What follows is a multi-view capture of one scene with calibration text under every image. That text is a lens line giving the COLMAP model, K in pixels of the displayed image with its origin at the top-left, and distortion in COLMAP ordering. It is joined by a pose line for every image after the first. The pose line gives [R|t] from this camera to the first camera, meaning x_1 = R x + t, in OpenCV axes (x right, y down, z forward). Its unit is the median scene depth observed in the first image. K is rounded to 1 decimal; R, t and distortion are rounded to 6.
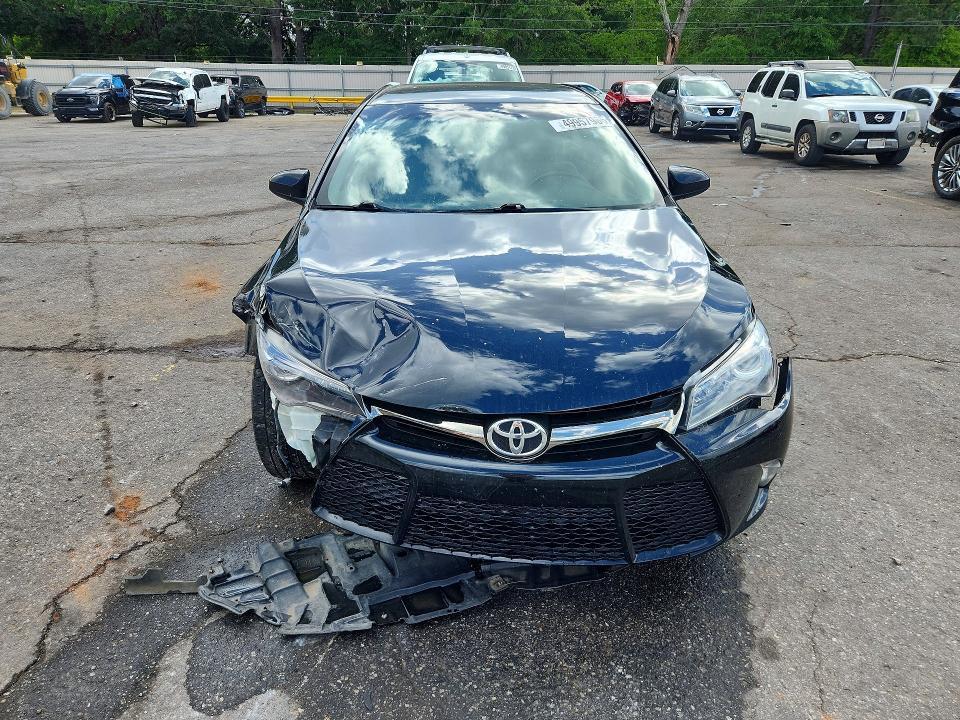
lens RADIAL K [[678.4, 0, 464.9], [0, 678.4, 359.3], [0, 0, 1]] dist [0.019607, -0.002275]
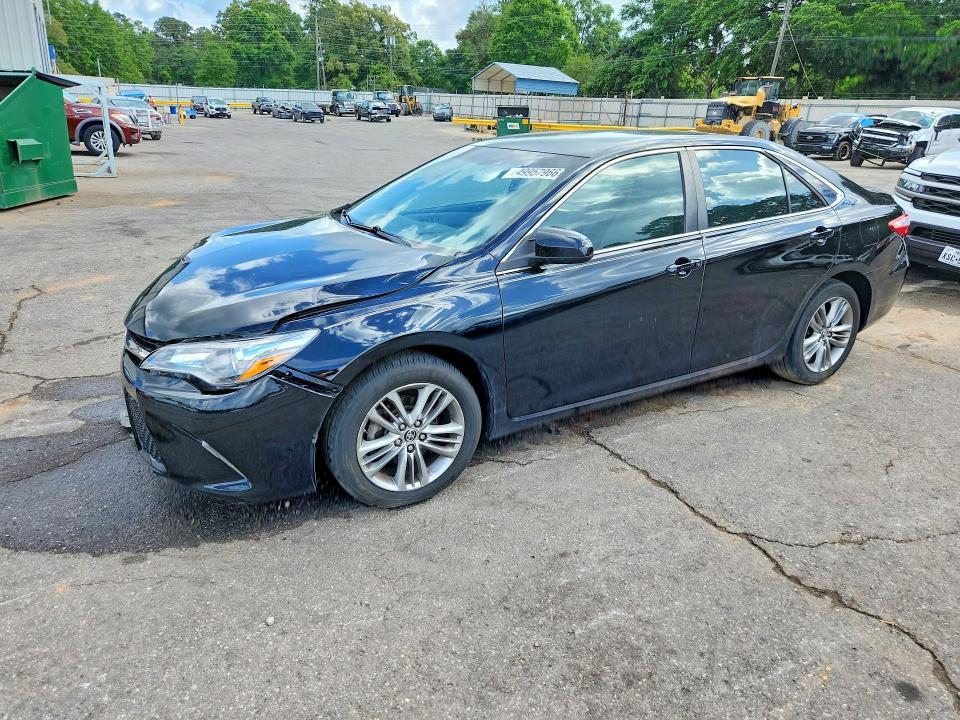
lens RADIAL K [[768.5, 0, 480.0], [0, 768.5, 360.0], [0, 0, 1]] dist [0.004817, 0.000193]
pose [[0.413767, 0.286800, -0.864027, 0.297725], [-0.361631, 0.922769, 0.133119, -0.051542], [0.835476, 0.257379, 0.485527, 0.126885]]
